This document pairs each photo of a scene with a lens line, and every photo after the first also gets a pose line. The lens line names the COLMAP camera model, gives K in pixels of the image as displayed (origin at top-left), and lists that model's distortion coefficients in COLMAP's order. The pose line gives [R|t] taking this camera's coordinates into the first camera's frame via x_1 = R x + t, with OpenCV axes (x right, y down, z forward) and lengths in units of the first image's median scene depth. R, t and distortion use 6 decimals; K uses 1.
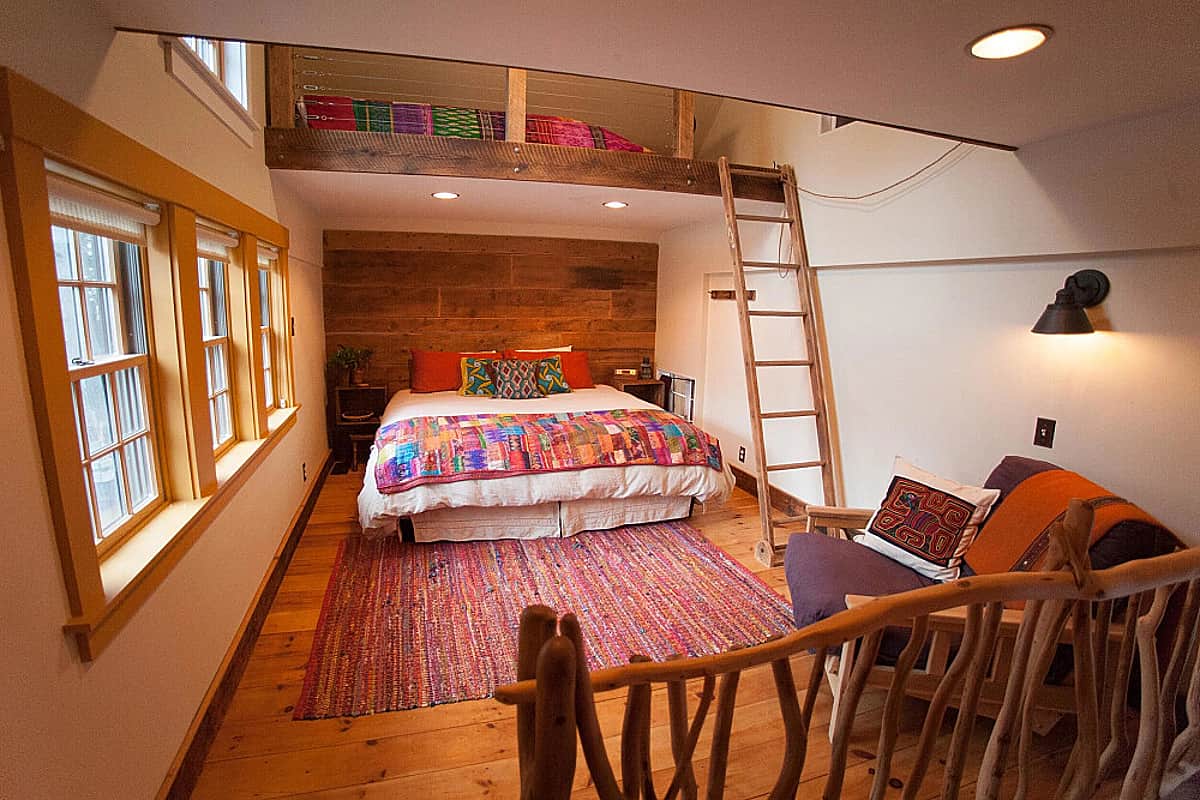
lens RADIAL K [[569.7, 0, 598.9], [0, 569.7, 377.6], [0, 0, 1]] dist [-0.116250, -0.000089]
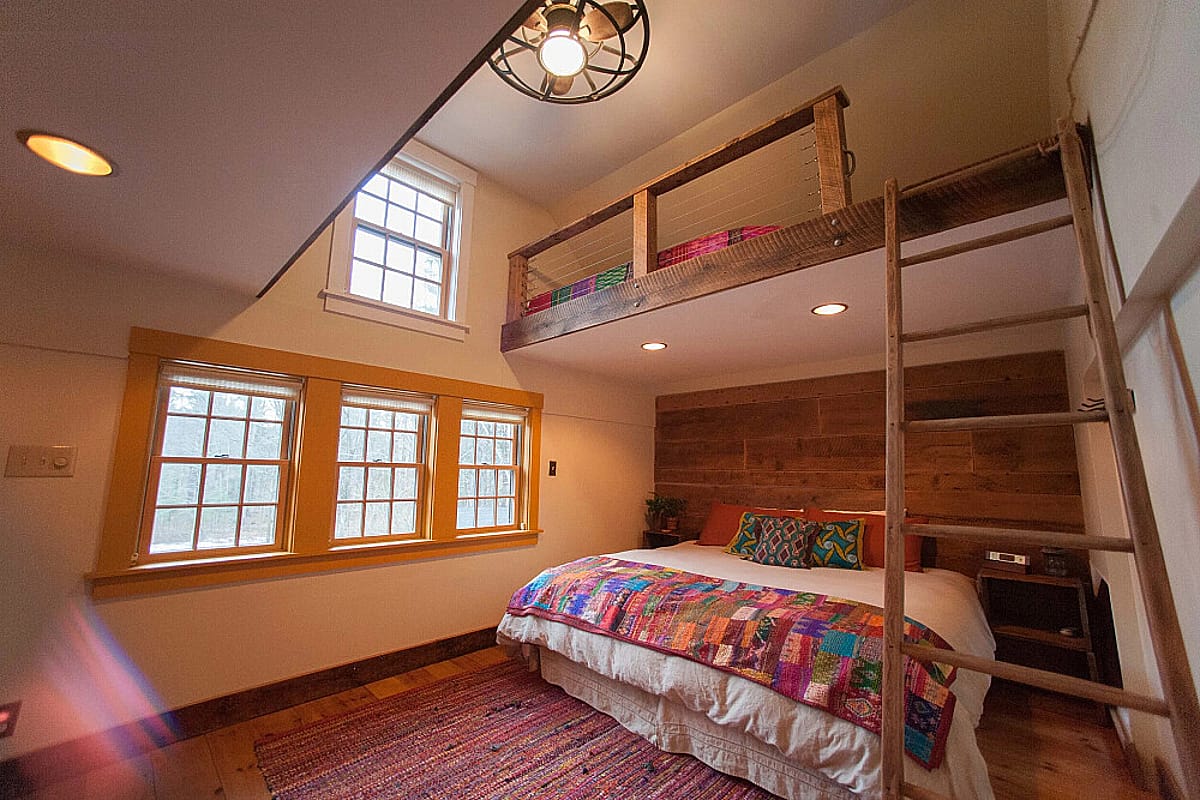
lens RADIAL K [[488.9, 0, 600.0], [0, 488.9, 400.0], [0, 0, 1]] dist [-0.022418, 0.000279]
pose [[0.473414, -0.139092, -0.869789, 0.501721], [-0.124553, 0.966961, -0.222424, -0.007198], [0.871989, 0.213634, 0.440449, 0.544841]]
